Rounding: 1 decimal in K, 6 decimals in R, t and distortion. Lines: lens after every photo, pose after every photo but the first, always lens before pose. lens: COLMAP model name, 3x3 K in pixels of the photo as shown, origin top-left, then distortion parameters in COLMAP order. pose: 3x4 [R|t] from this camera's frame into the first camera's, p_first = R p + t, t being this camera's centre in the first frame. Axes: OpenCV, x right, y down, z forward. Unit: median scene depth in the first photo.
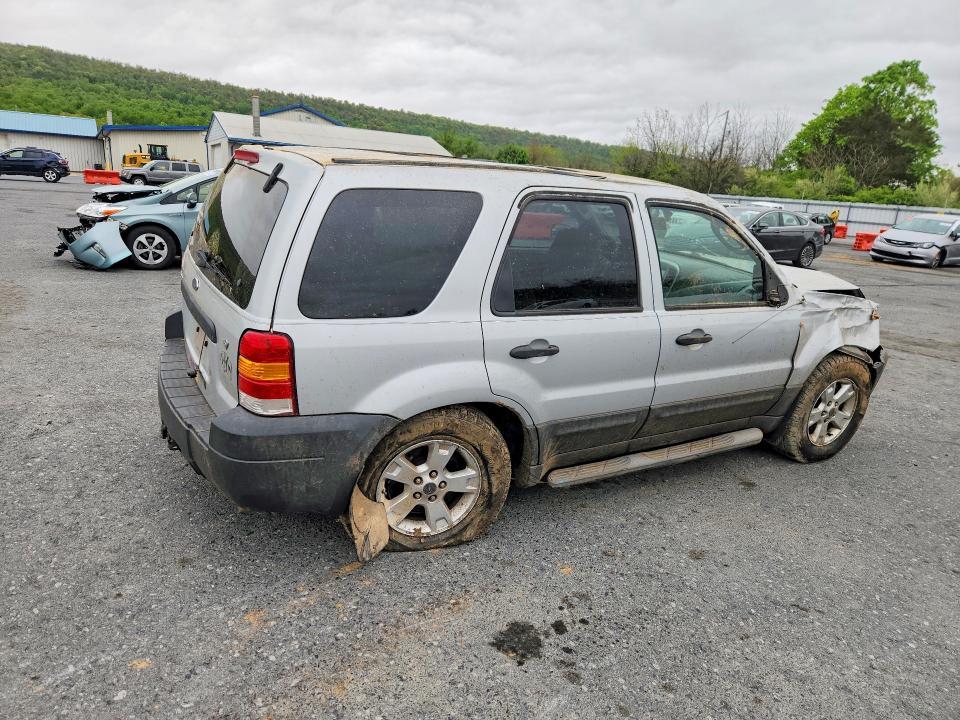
lens RADIAL K [[641.4, 0, 475.8], [0, 641.4, 363.3], [0, 0, 1]] dist [0.043969, -0.030728]
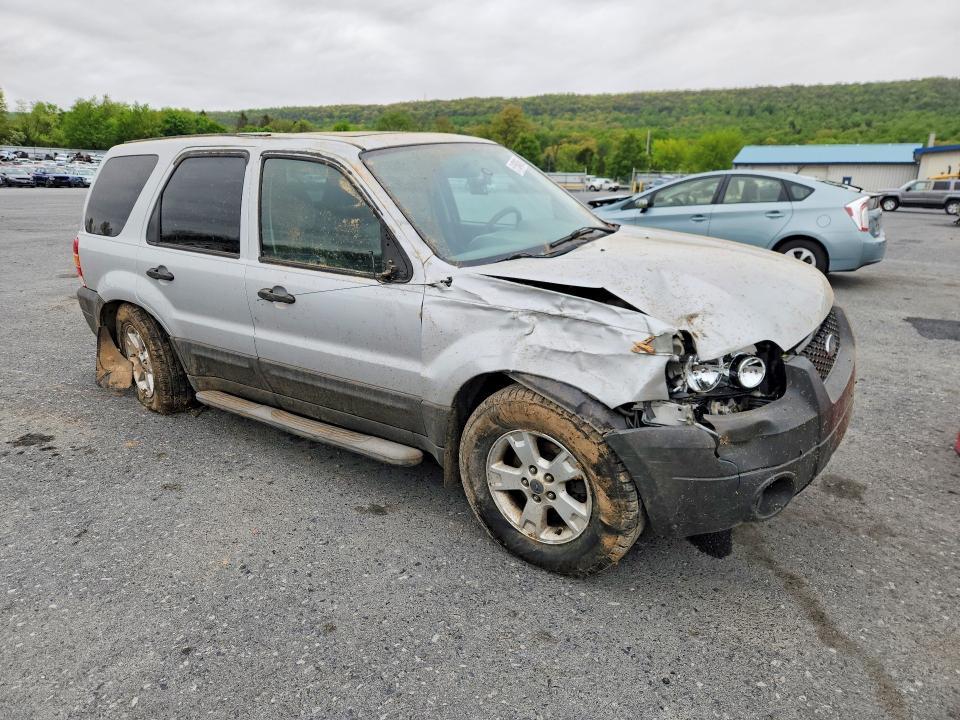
lens RADIAL K [[641.4, 0, 460.6], [0, 641.4, 354.9], [0, 0, 1]] dist [0.043969, -0.030728]
pose [[0.421217, 0.183747, -0.888152, 1.165698], [-0.231805, 0.968549, 0.090444, -0.091407], [0.876837, 0.167781, 0.450563, 0.737691]]
